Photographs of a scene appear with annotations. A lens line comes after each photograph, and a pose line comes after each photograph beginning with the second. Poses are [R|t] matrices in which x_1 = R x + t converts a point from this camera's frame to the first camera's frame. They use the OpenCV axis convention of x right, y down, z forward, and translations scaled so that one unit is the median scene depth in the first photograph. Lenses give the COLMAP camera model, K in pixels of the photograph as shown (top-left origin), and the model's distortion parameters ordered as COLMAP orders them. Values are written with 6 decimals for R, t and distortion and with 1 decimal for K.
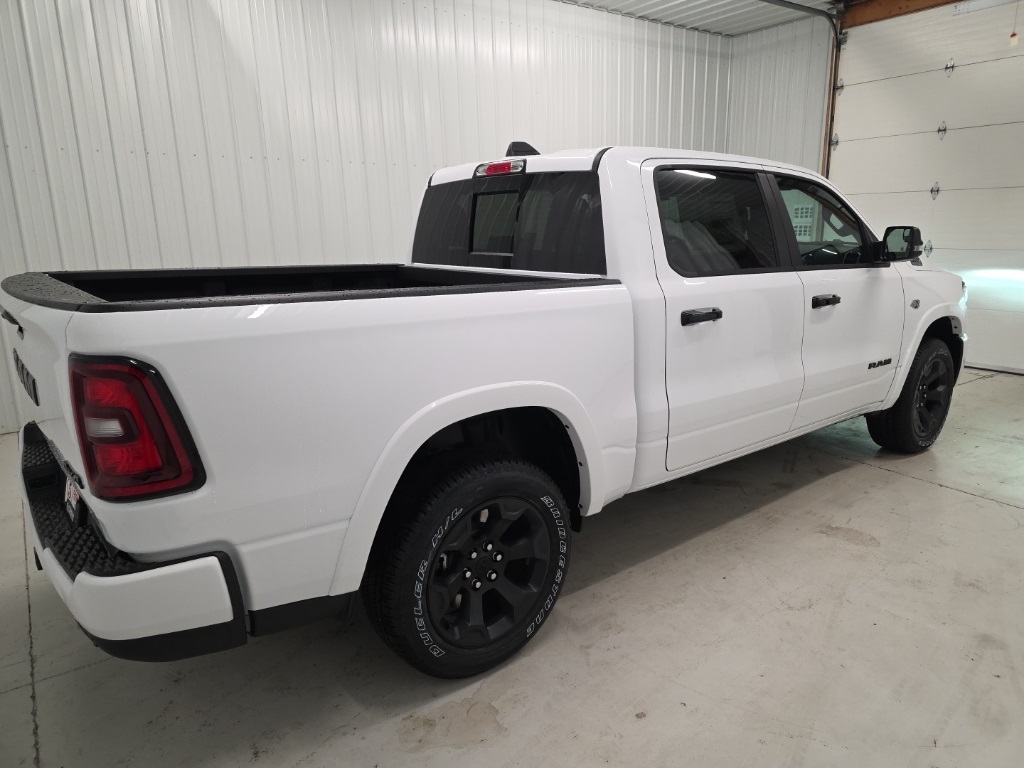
lens RADIAL K [[684.5, 0, 519.6], [0, 684.5, 382.7], [0, 0, 1]] dist [0.007836, 0.001356]
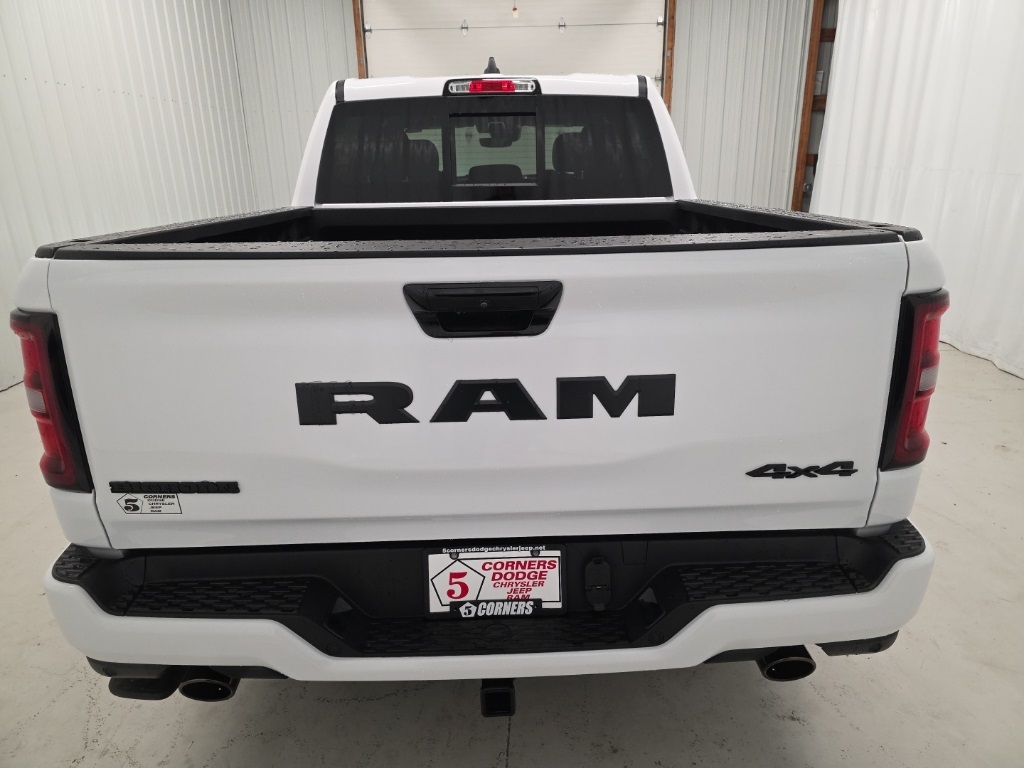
lens RADIAL K [[682.4, 0, 514.4], [0, 682.4, 372.8], [0, 0, 1]] dist [0.017909, -0.004428]
pose [[0.612241, -0.233020, 0.755555, -0.397897], [0.183952, 0.971343, 0.150511, -0.041577], [-0.768975, 0.046837, 0.637560, 0.222270]]
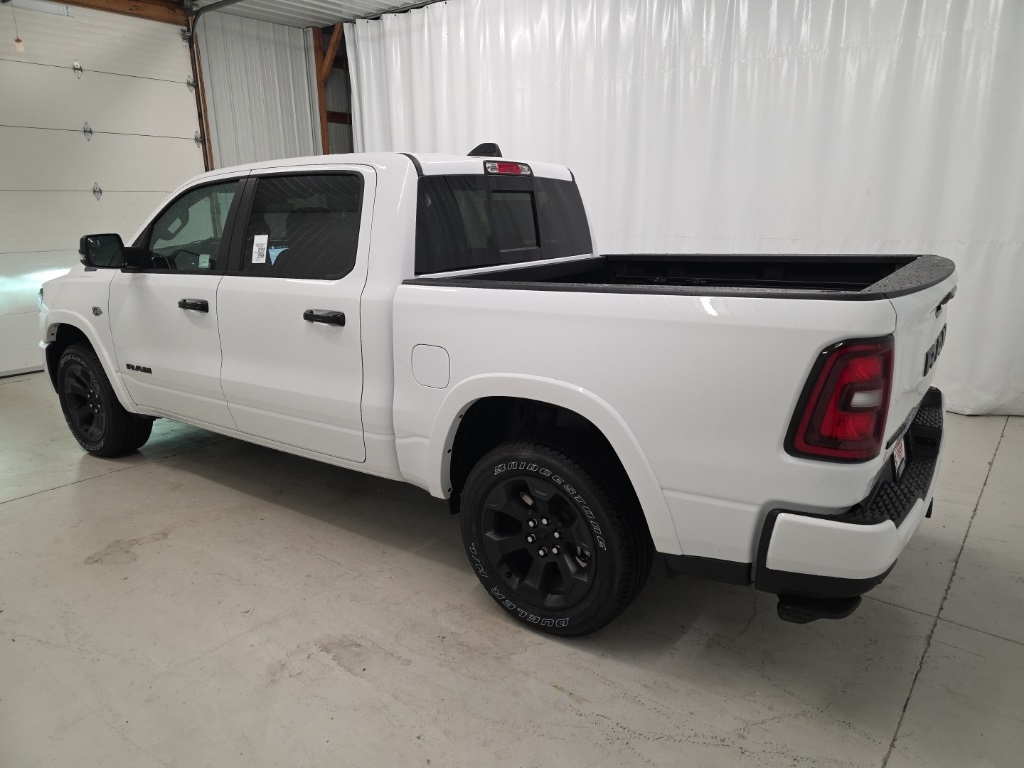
lens RADIAL K [[684.5, 0, 519.6], [0, 684.5, 382.7], [0, 0, 1]] dist [0.007836, 0.001356]
pose [[-0.264026, -0.225008, 0.937903, -0.571192], [0.229008, 0.929977, 0.287574, -0.158442], [-0.936934, 0.290714, -0.194009, 0.666149]]
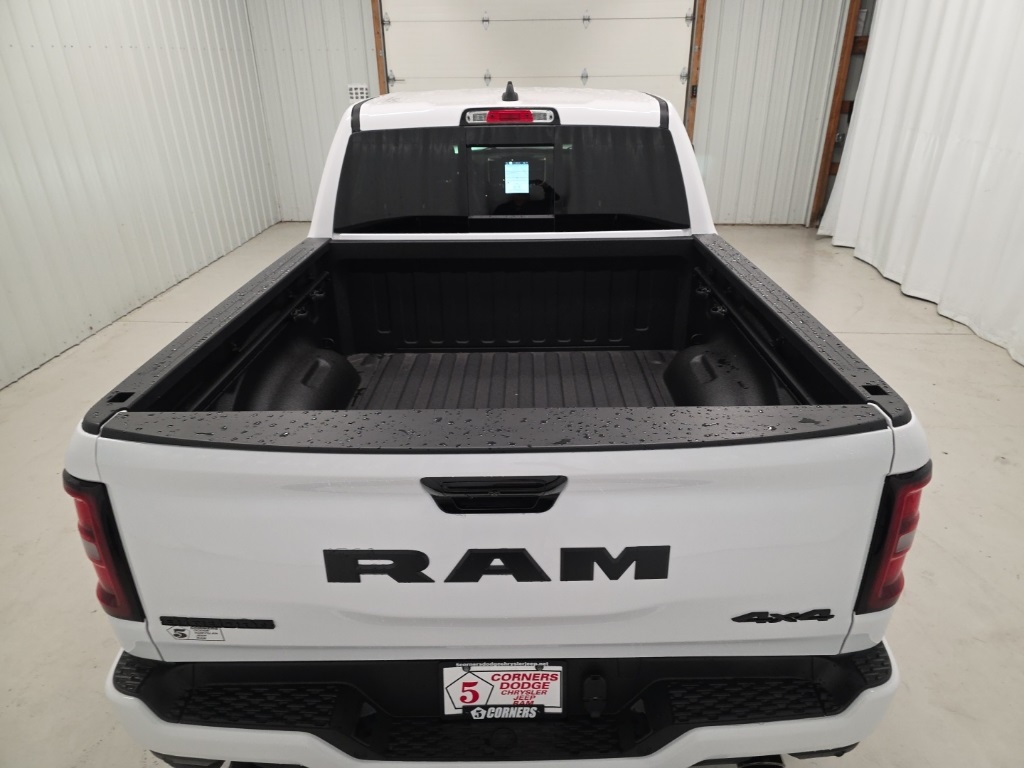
lens RADIAL K [[684.5, 0, 519.6], [0, 684.5, 382.7], [0, 0, 1]] dist [0.007836, 0.001356]
pose [[0.630025, -0.321548, 0.706877, -0.385765], [0.171130, 0.945360, 0.277506, -0.120475], [-0.757485, -0.053868, 0.650626, 0.210545]]
